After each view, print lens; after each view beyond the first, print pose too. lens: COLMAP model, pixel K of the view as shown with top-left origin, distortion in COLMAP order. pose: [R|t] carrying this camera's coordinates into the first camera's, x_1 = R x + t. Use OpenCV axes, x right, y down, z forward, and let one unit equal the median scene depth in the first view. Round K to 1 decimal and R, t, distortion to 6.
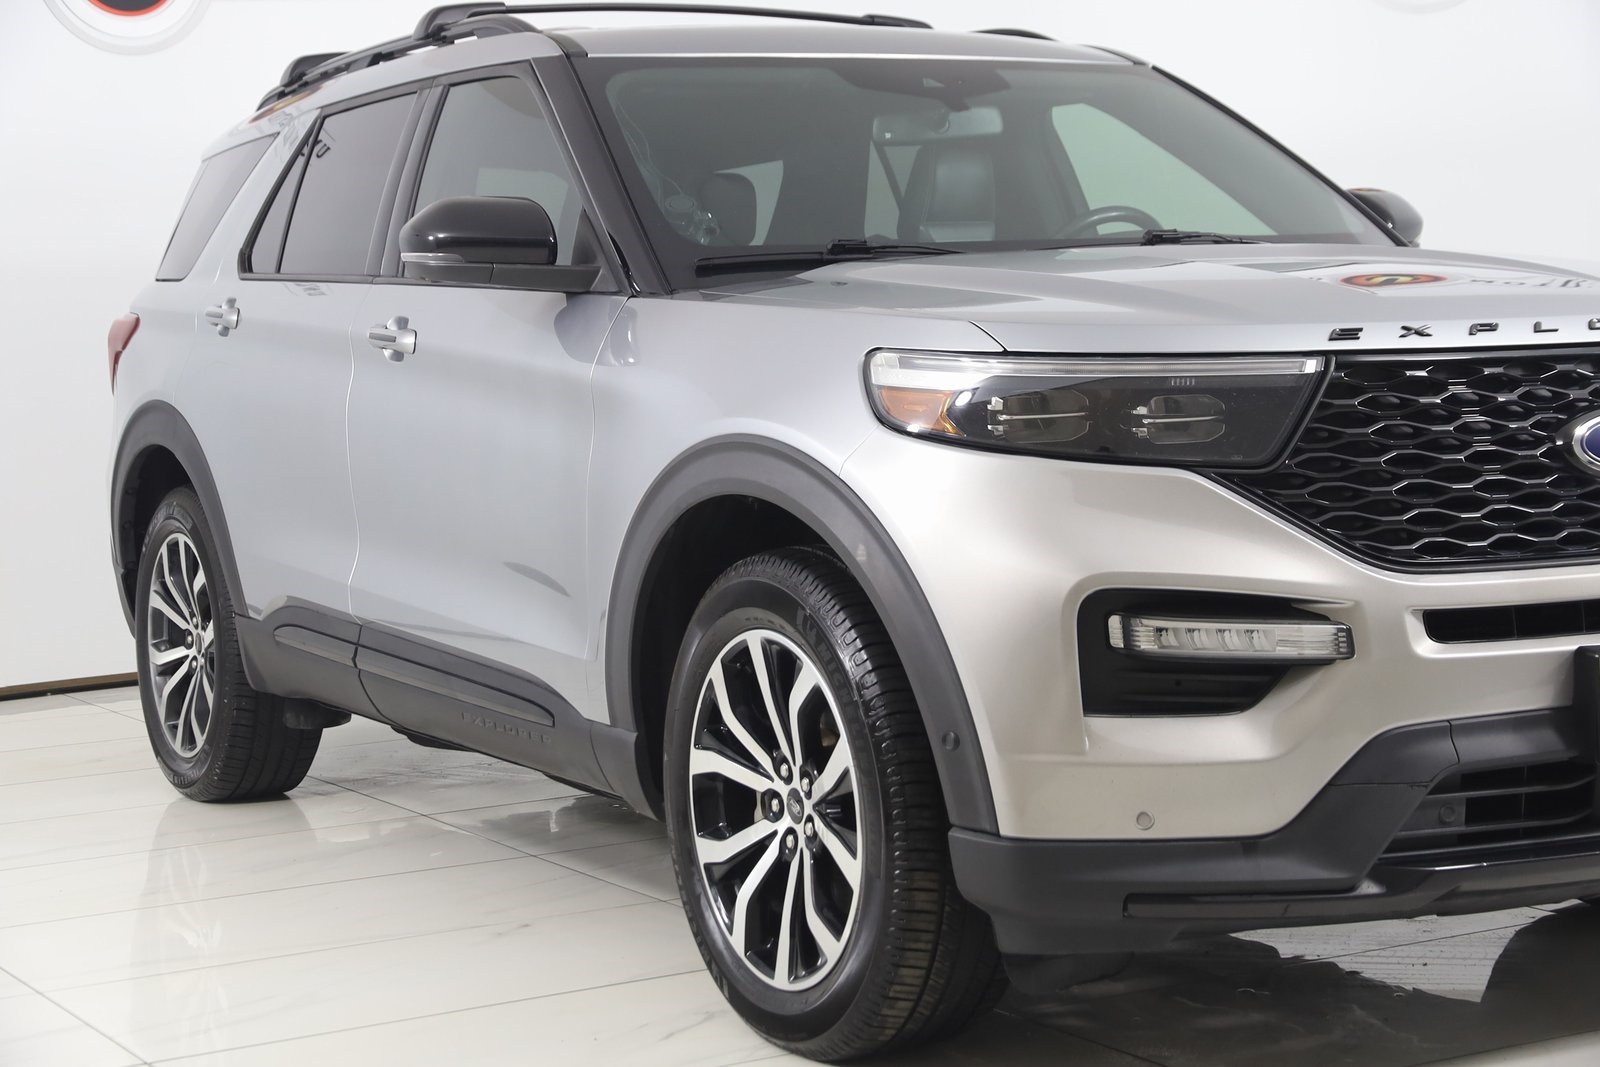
lens RADIAL K [[2751.9, 0, 800.0], [0, 2751.9, 533.5], [0, 0, 1]] dist [0.147050, 0.096837]
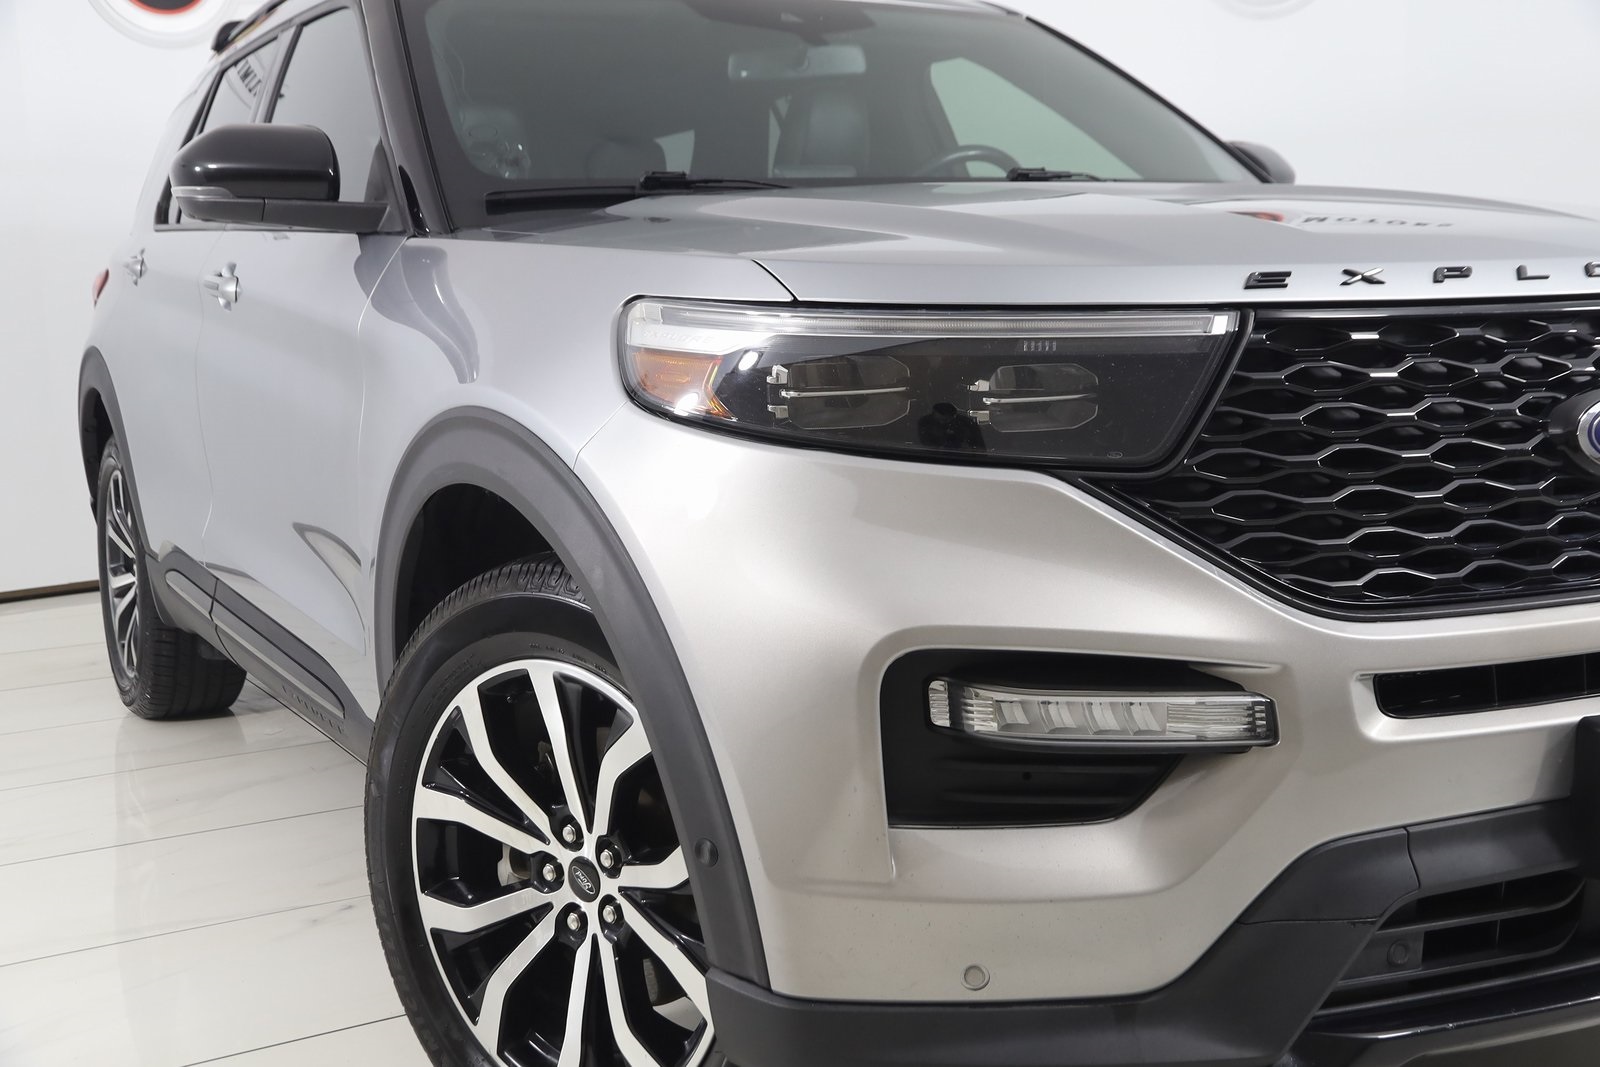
lens RADIAL K [[1760.1, 0, 801.4], [0, 1760.1, 527.6], [0, 0, 1]] dist [0.017053, 0.168017]
pose [[0.999945, 0.006240, -0.008458, 0.080731], [-0.005725, 0.998209, 0.059556, -0.034638], [0.008814, -0.059505, 0.998189, 0.540289]]
